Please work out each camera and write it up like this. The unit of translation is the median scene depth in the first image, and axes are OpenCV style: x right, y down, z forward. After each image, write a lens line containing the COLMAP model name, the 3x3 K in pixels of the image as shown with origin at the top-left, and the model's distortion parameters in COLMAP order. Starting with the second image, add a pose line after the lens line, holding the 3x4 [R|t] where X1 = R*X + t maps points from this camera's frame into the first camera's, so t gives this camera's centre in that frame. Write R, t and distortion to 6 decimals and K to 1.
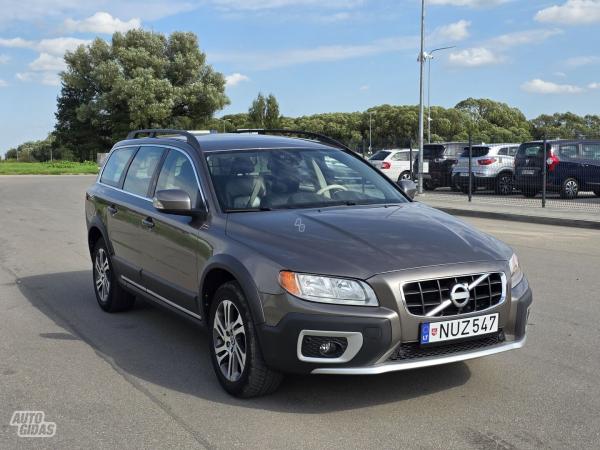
lens RADIAL K [[785.5, 0, 300.0], [0, 785.5, 225.0], [0, 0, 1]] dist [0.199807, -0.571763]
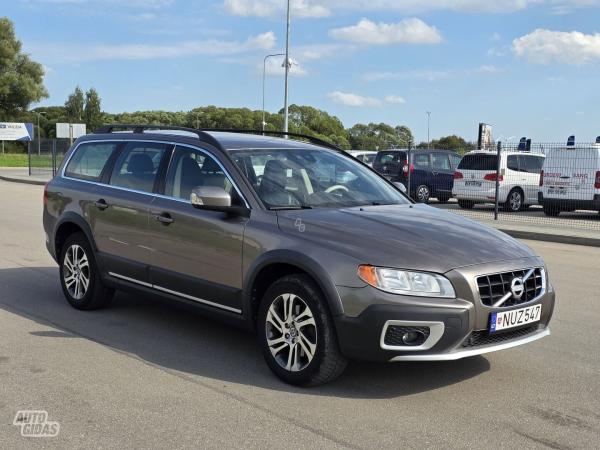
lens RADIAL K [[785.5, 0, 300.0], [0, 785.5, 225.0], [0, 0, 1]] dist [0.199807, -0.571763]
pose [[0.974364, 0.014945, 0.224481, -0.327211], [-0.014515, 0.999888, -0.003566, 0.008736], [-0.224509, 0.000216, 0.974472, -0.016153]]
